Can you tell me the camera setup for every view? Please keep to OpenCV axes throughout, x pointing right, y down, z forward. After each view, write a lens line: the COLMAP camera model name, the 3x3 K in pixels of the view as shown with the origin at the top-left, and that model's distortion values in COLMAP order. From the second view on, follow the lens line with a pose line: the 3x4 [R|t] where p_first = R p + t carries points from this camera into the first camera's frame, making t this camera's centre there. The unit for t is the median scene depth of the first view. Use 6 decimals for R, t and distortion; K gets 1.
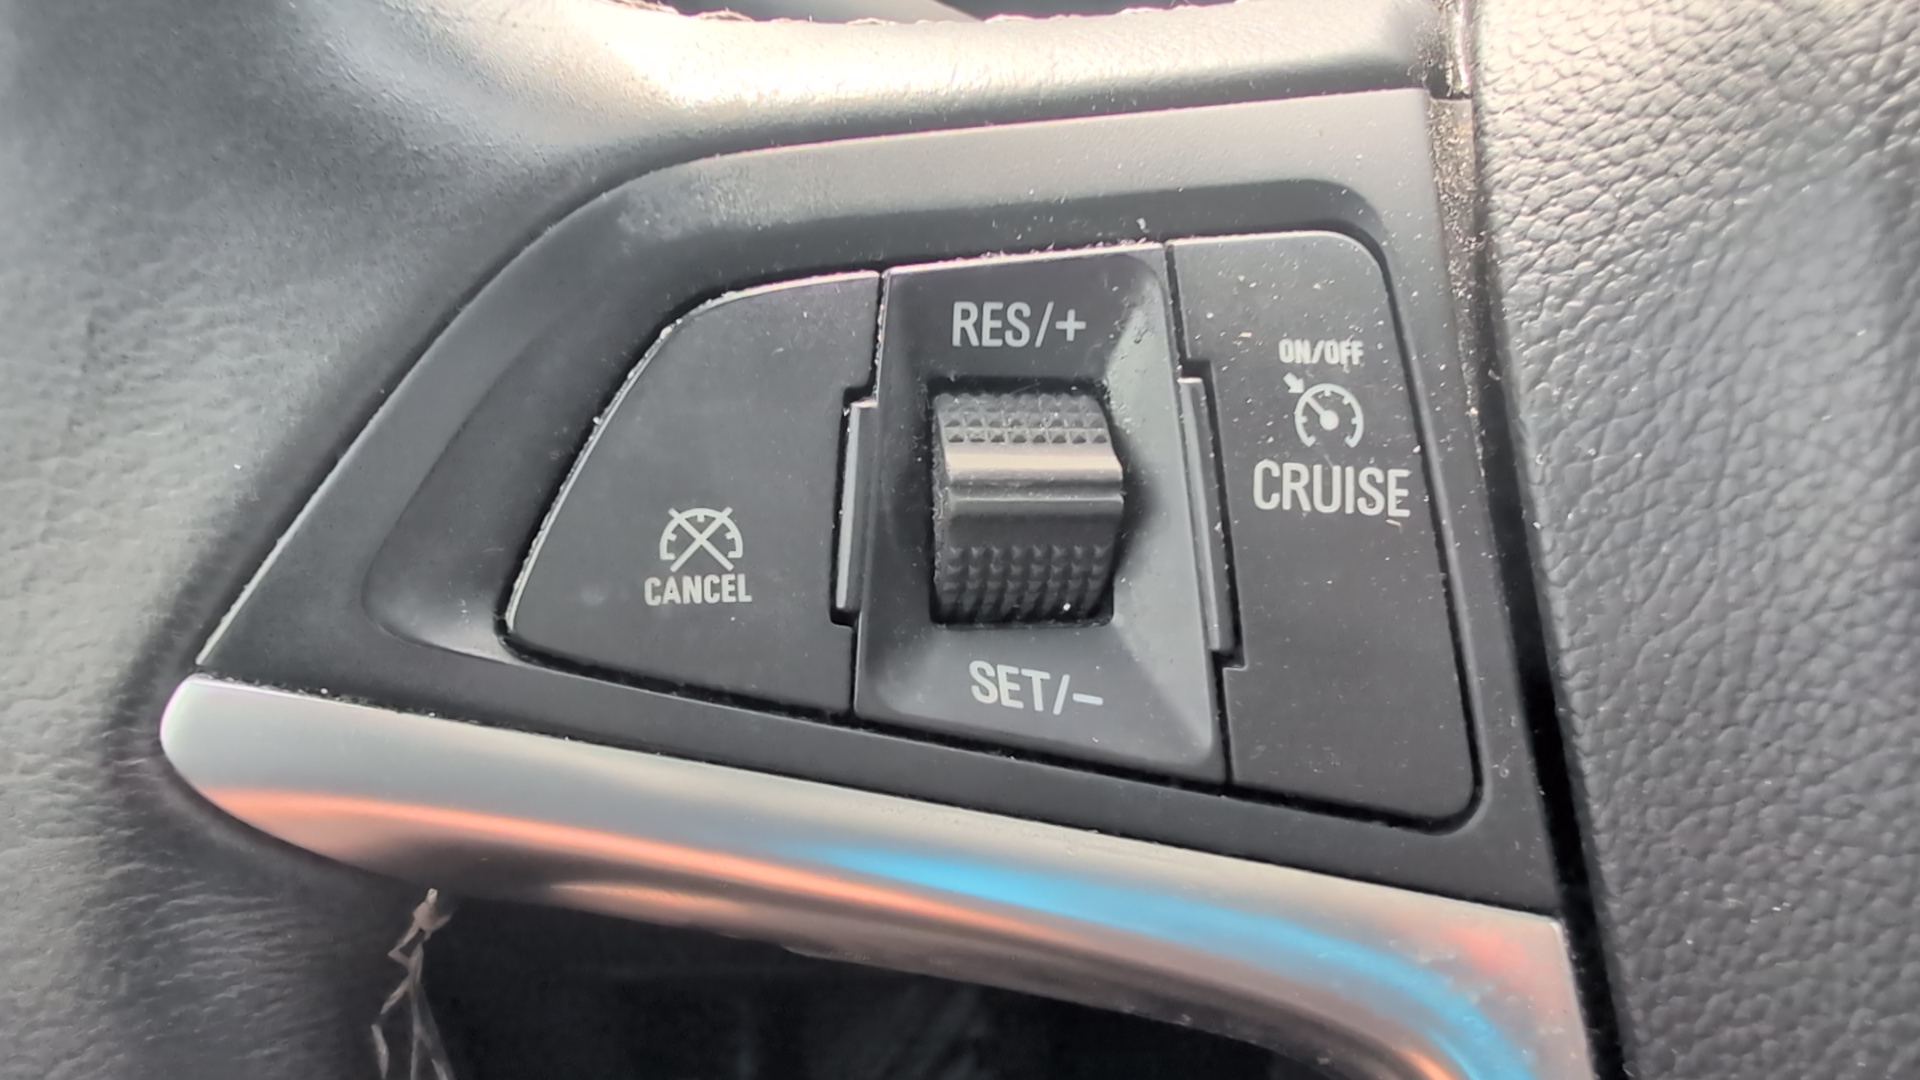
lens RADIAL K [[1642.0, 0, 958.8], [0, 1642.0, 550.9], [0, 0, 1]] dist [-0.003049, -0.003655]
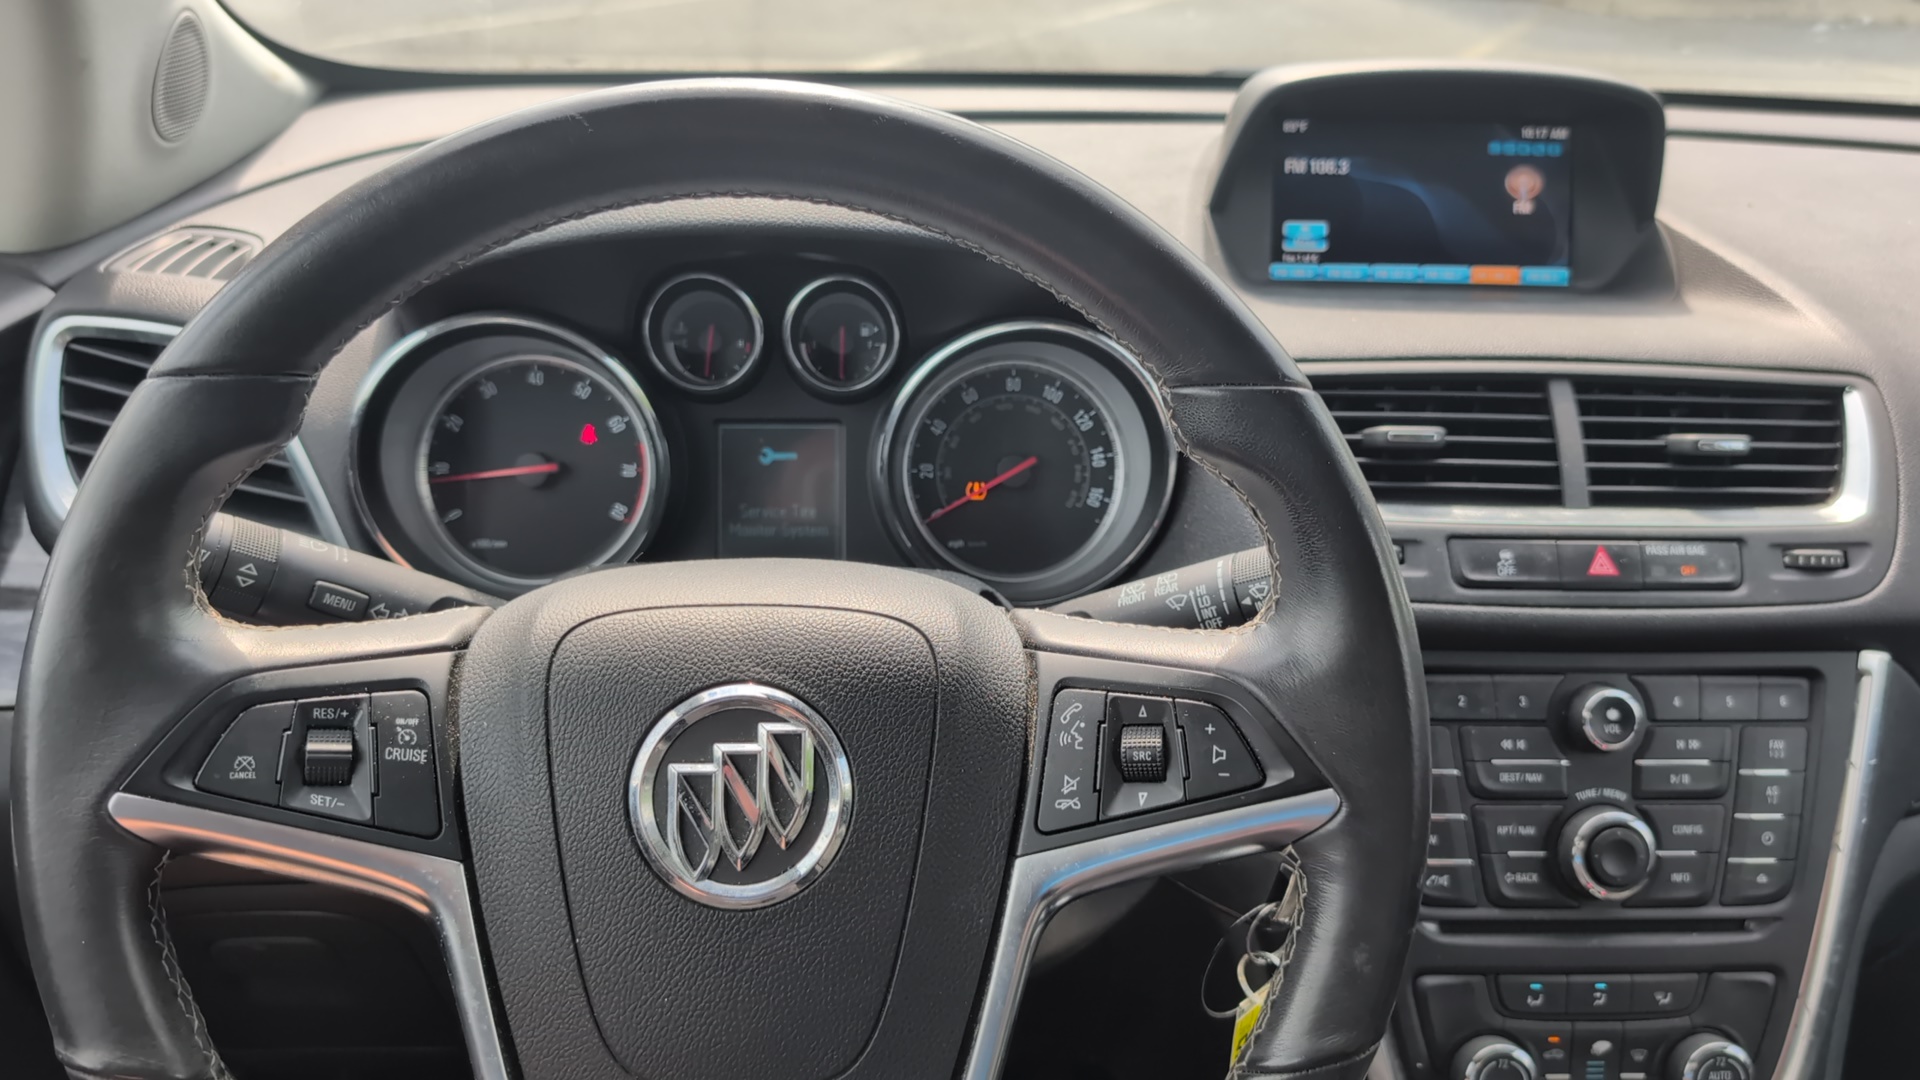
lens RADIAL K [[1660.1, 0, 964.5], [0, 1660.1, 529.6], [0, 0, 1]] dist [0.035707, -0.121577]
pose [[0.984978, 0.047497, 0.166019, 0.902143], [-0.023059, 0.988996, -0.146137, -0.018280], [-0.171133, 0.140113, 0.975234, -3.478771]]
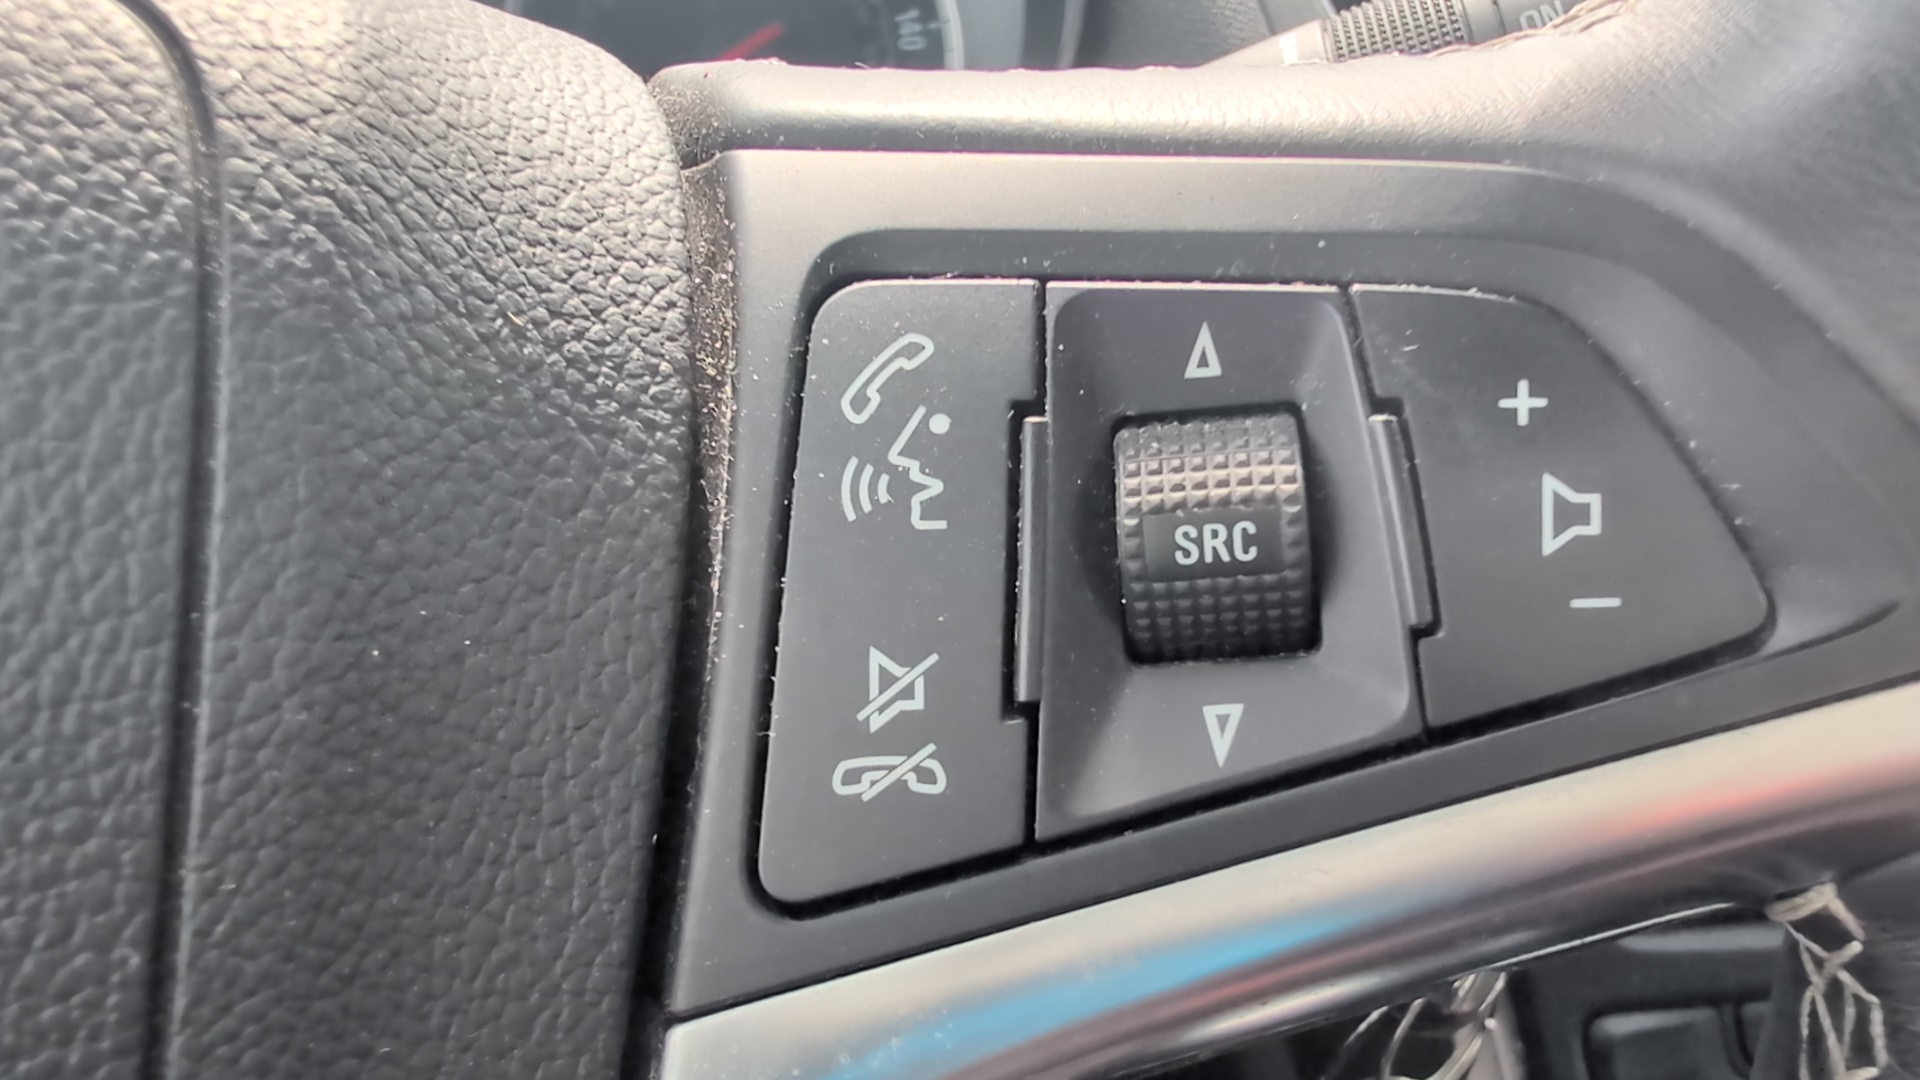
lens RADIAL K [[1642.0, 0, 981.5], [0, 1642.0, 607.7], [0, 0, 1]] dist [-0.003049, -0.003655]
pose [[0.955315, -0.021362, 0.294818, 1.704902], [0.032744, 0.998895, -0.033724, -0.013443], [-0.293772, 0.041870, 0.954958, -0.076890]]
